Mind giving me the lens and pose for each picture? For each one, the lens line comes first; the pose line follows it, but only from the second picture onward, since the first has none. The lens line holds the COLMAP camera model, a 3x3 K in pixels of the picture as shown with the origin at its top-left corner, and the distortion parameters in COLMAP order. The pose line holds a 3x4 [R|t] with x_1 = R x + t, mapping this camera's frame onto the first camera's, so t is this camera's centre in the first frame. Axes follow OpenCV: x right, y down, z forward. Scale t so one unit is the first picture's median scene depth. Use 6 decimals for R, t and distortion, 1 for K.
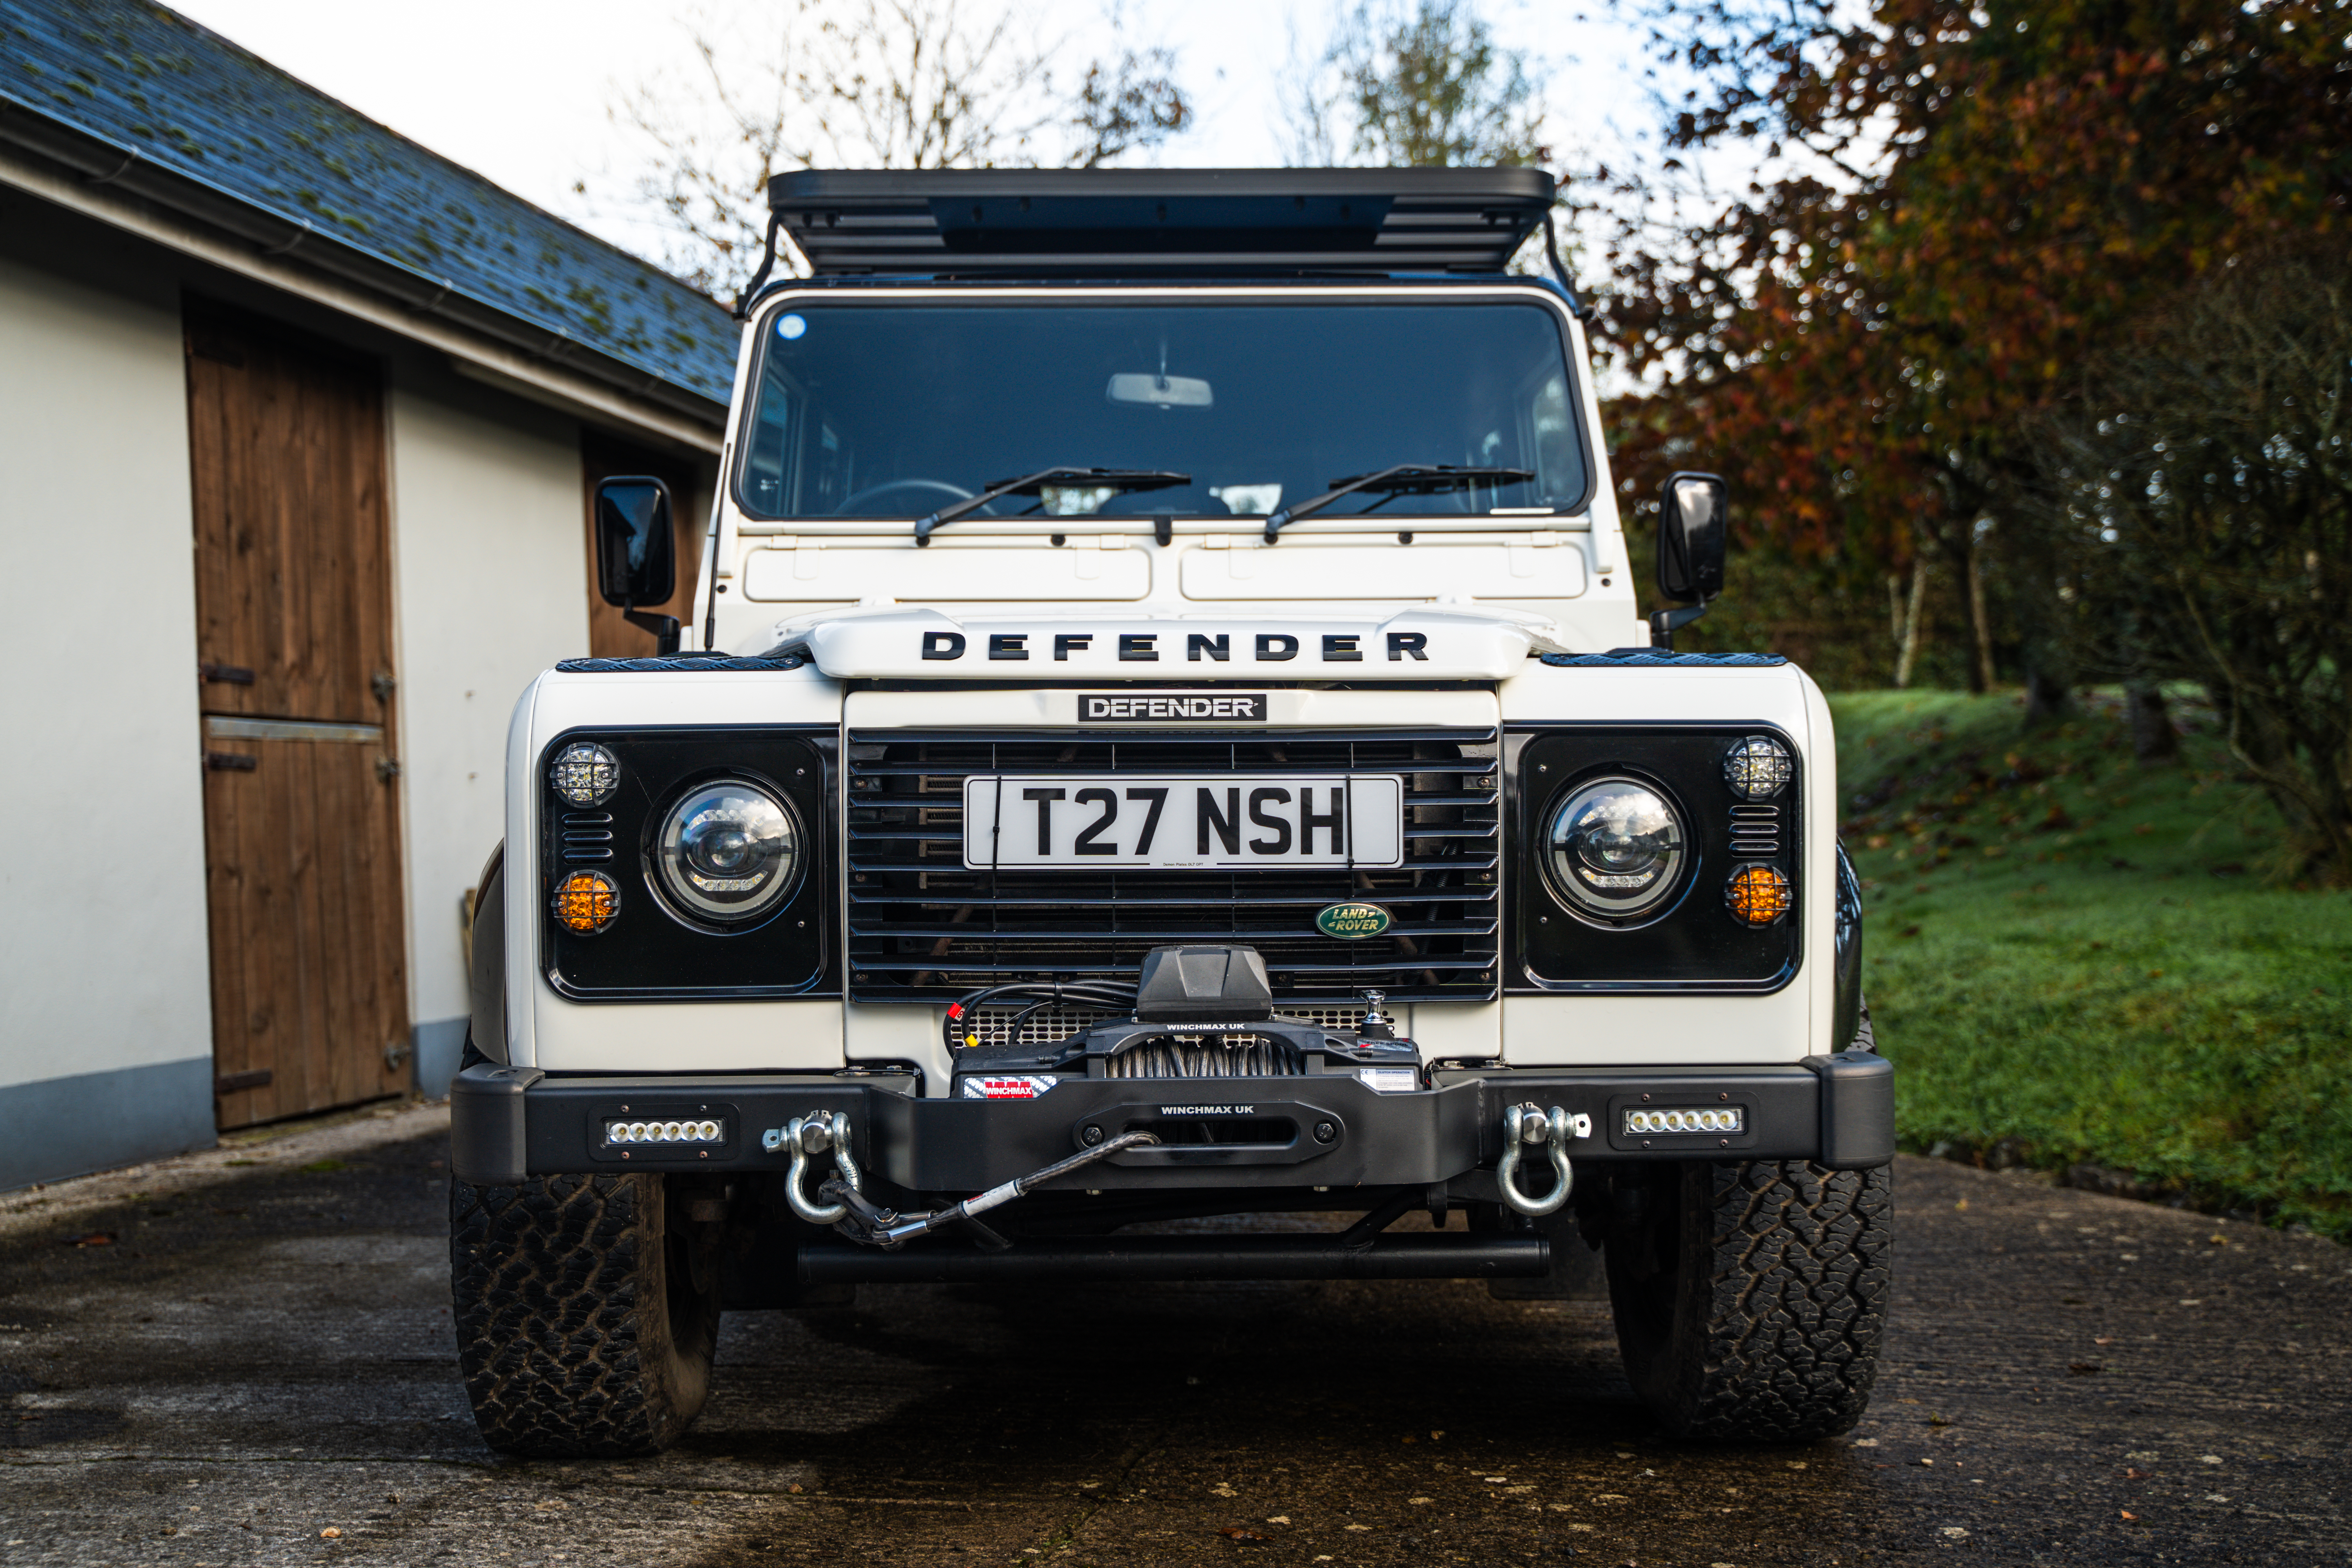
lens RADIAL K [[2706.5, 0, 1176.0], [0, 2706.5, 784.0], [0, 0, 1]] dist [0.014905, 0.042285]
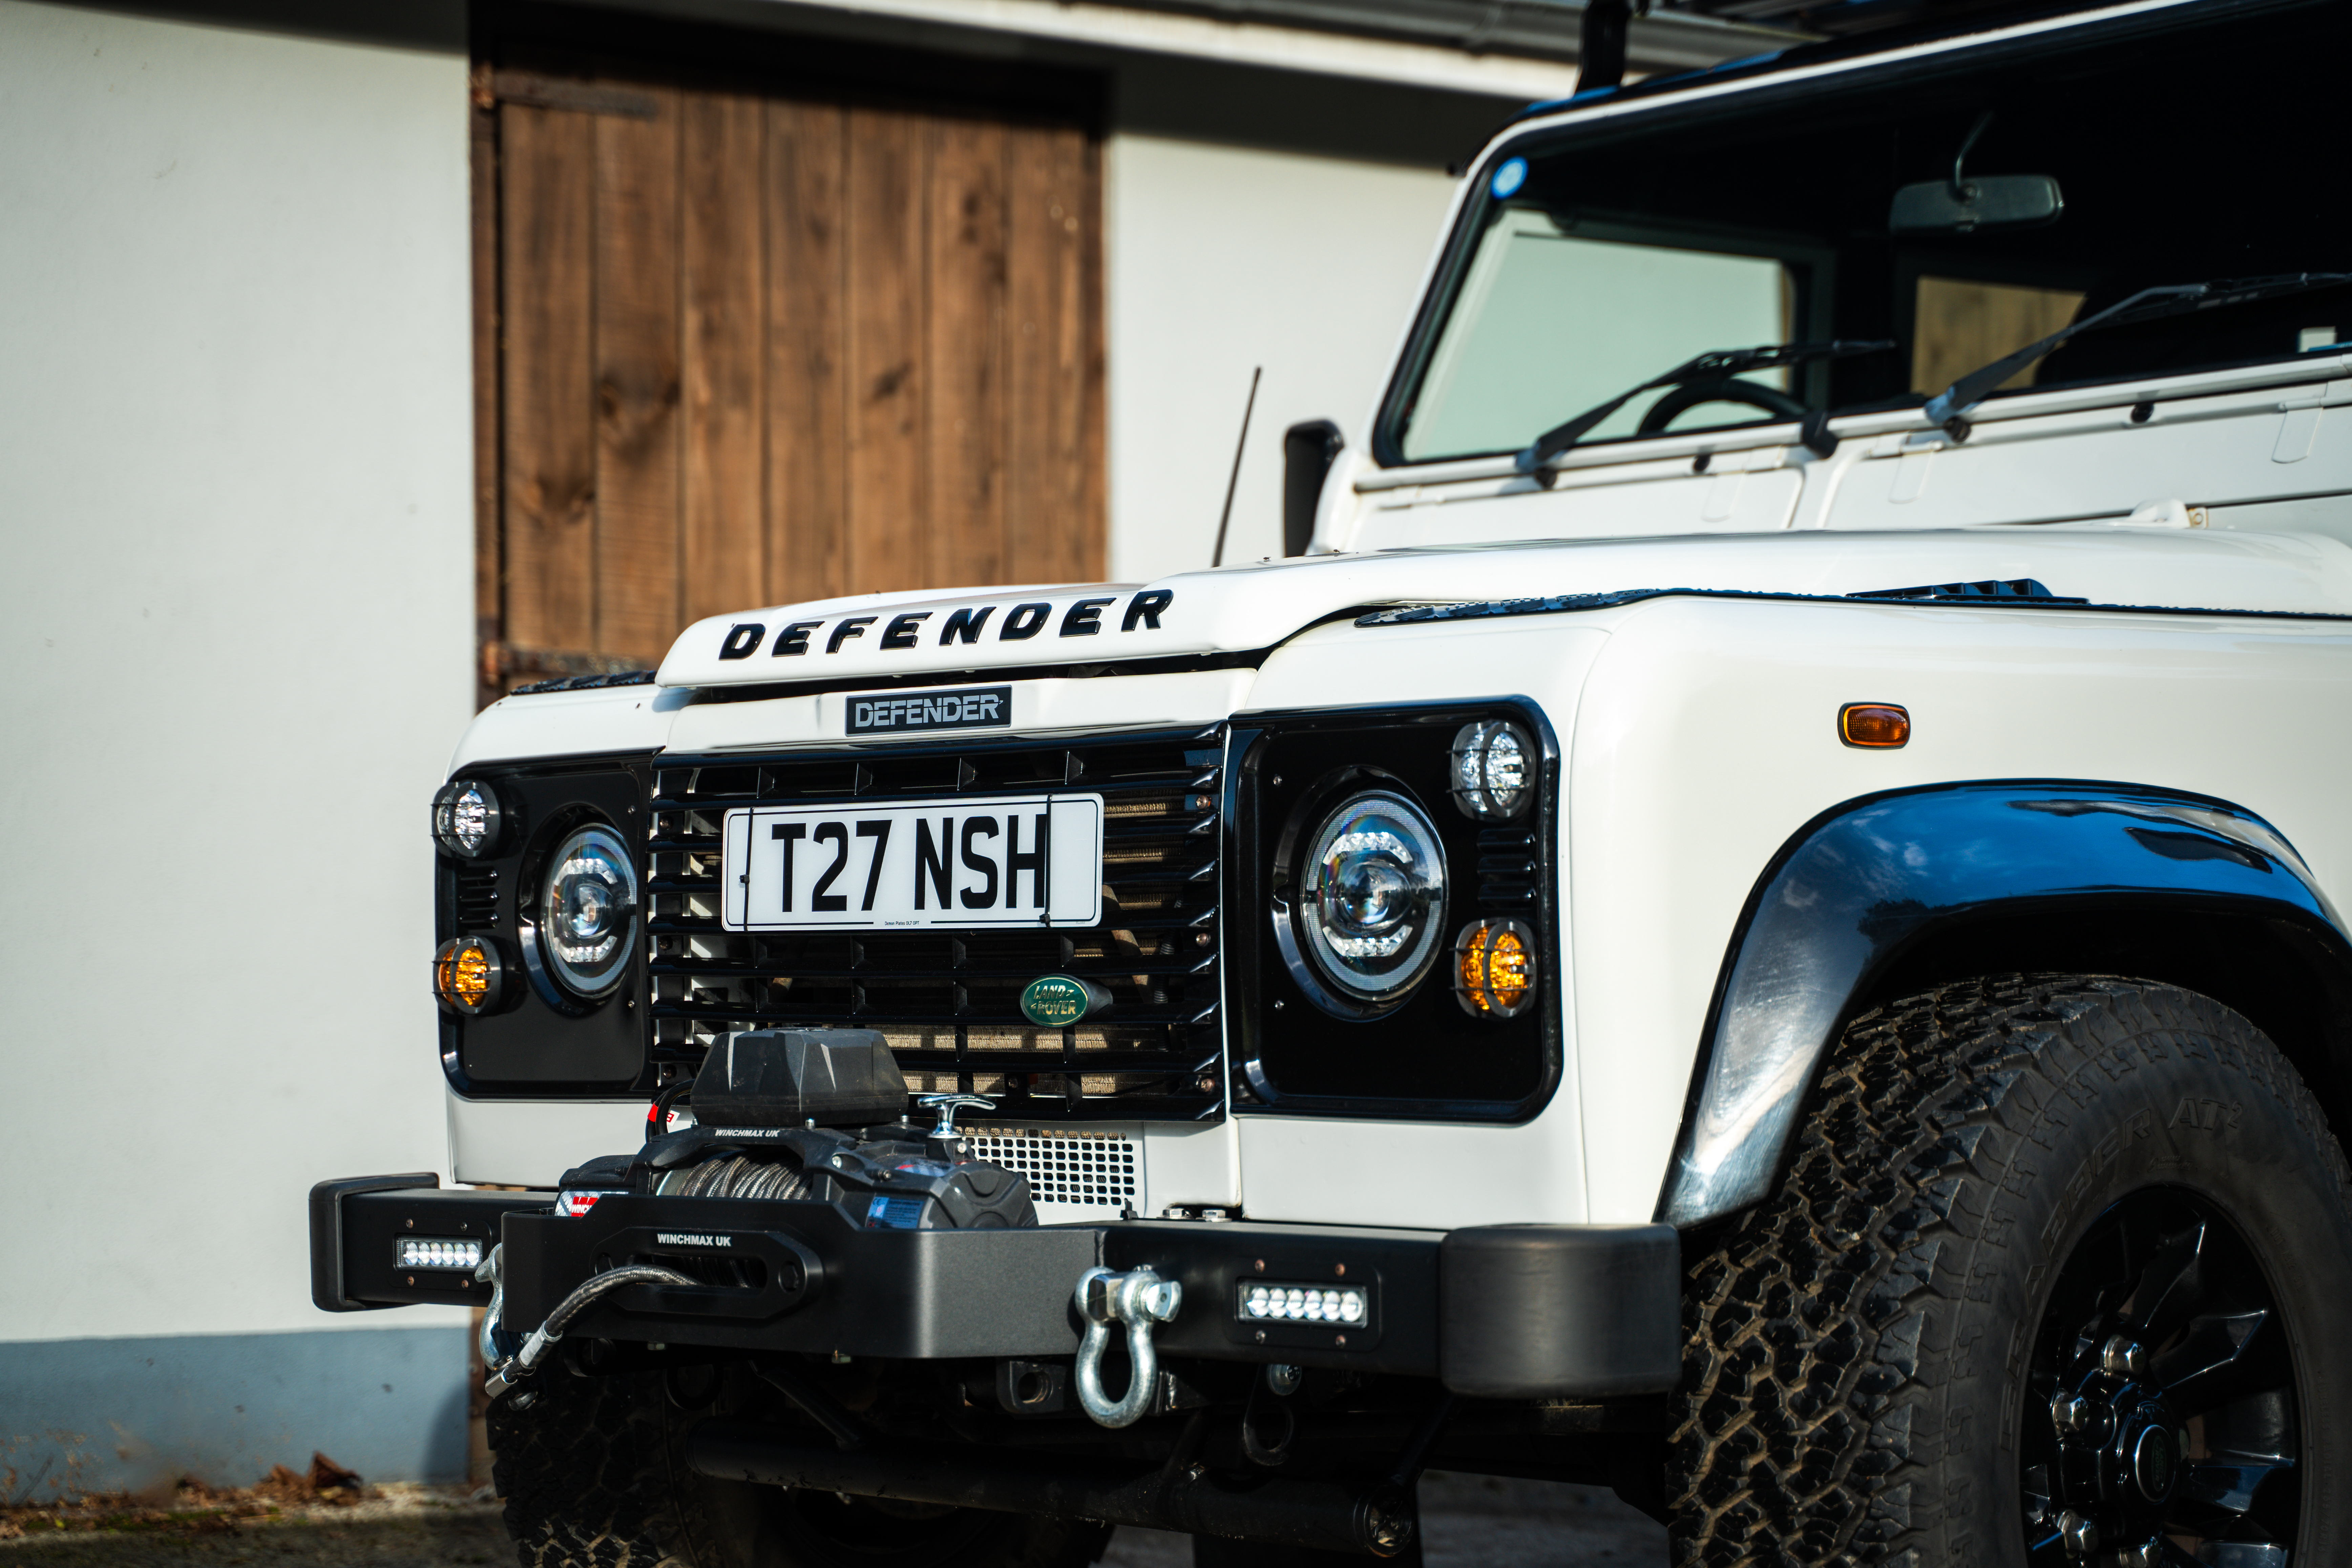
lens RADIAL K [[4830.9, 0, 1176.0], [0, 4830.9, 784.0], [0, 0, 1]] dist [0.306256, 0.092406]
pose [[0.664470, -0.026336, -0.746851, 1.021177], [0.001883, 0.999435, -0.033567, 0.035815], [0.747312, 0.020898, 0.664144, 0.180624]]
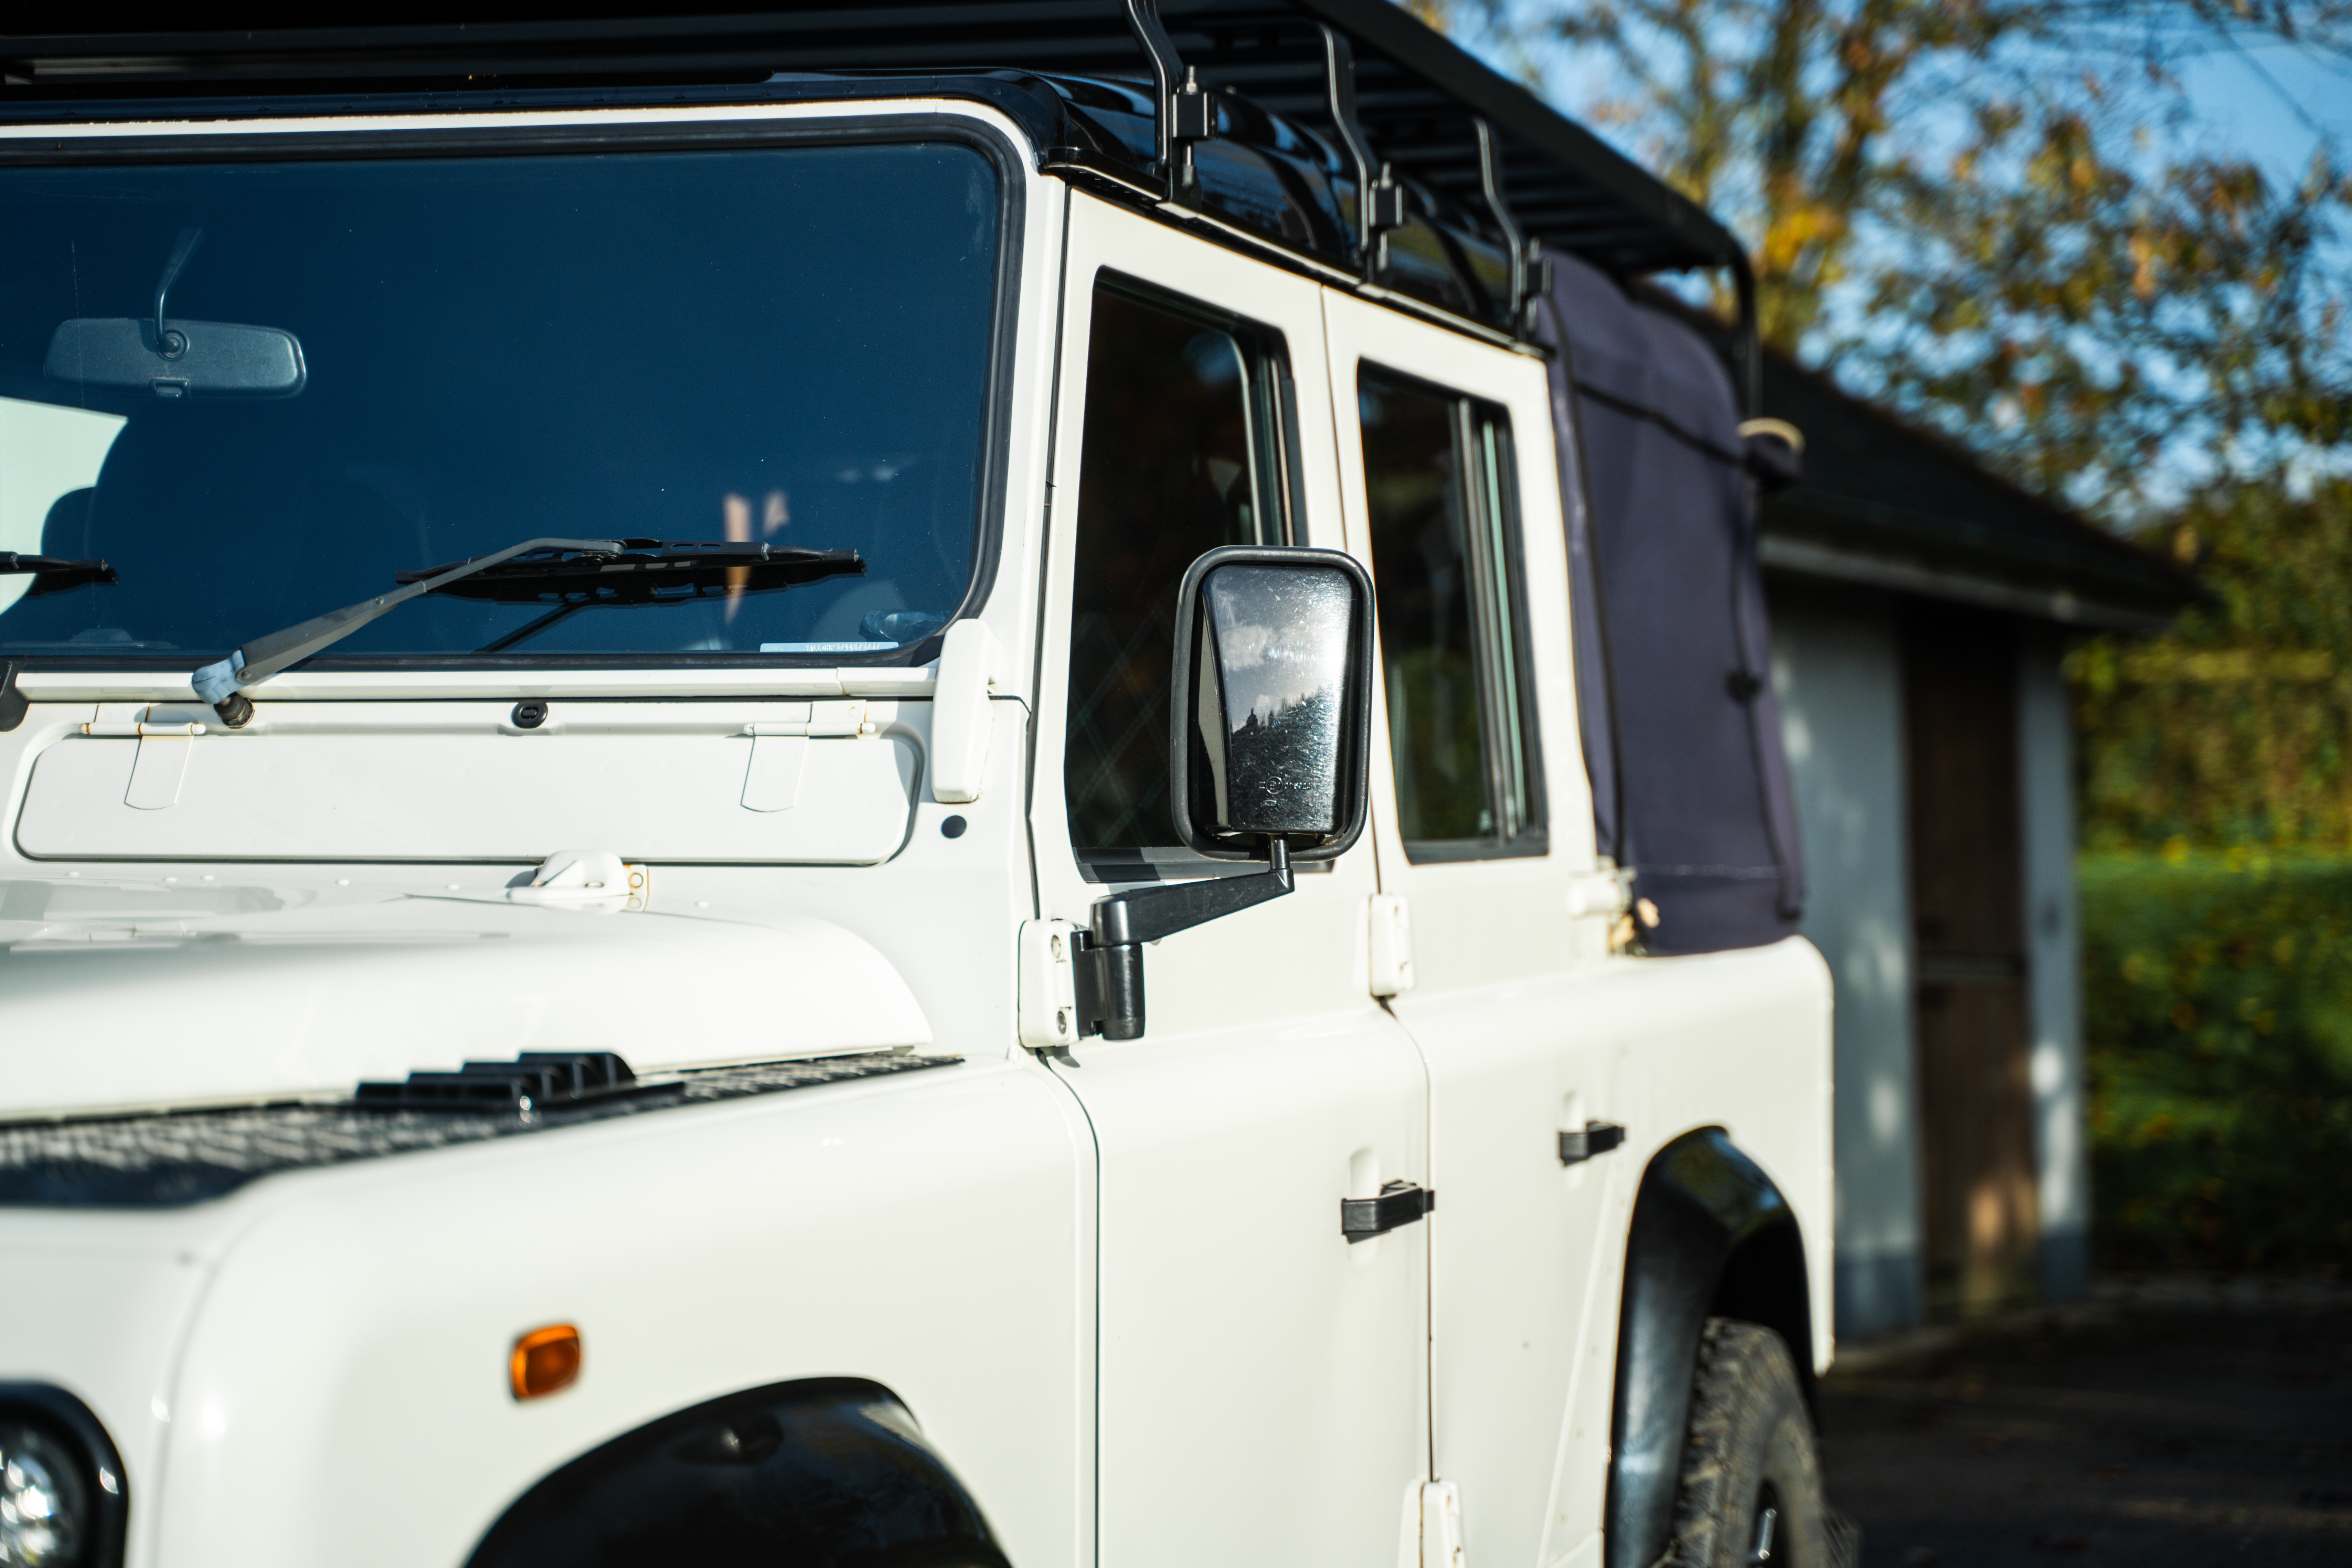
lens RADIAL K [[4922.2, 0, 1176.8], [0, 4922.2, 821.2], [0, 0, 1]] dist [0.308447, 0.517133]
pose [[0.956057, 0.010768, -0.292982, 0.559626], [-0.013832, 0.999869, -0.008389, -0.094944], [0.292854, 0.012073, 0.956081, 0.402194]]
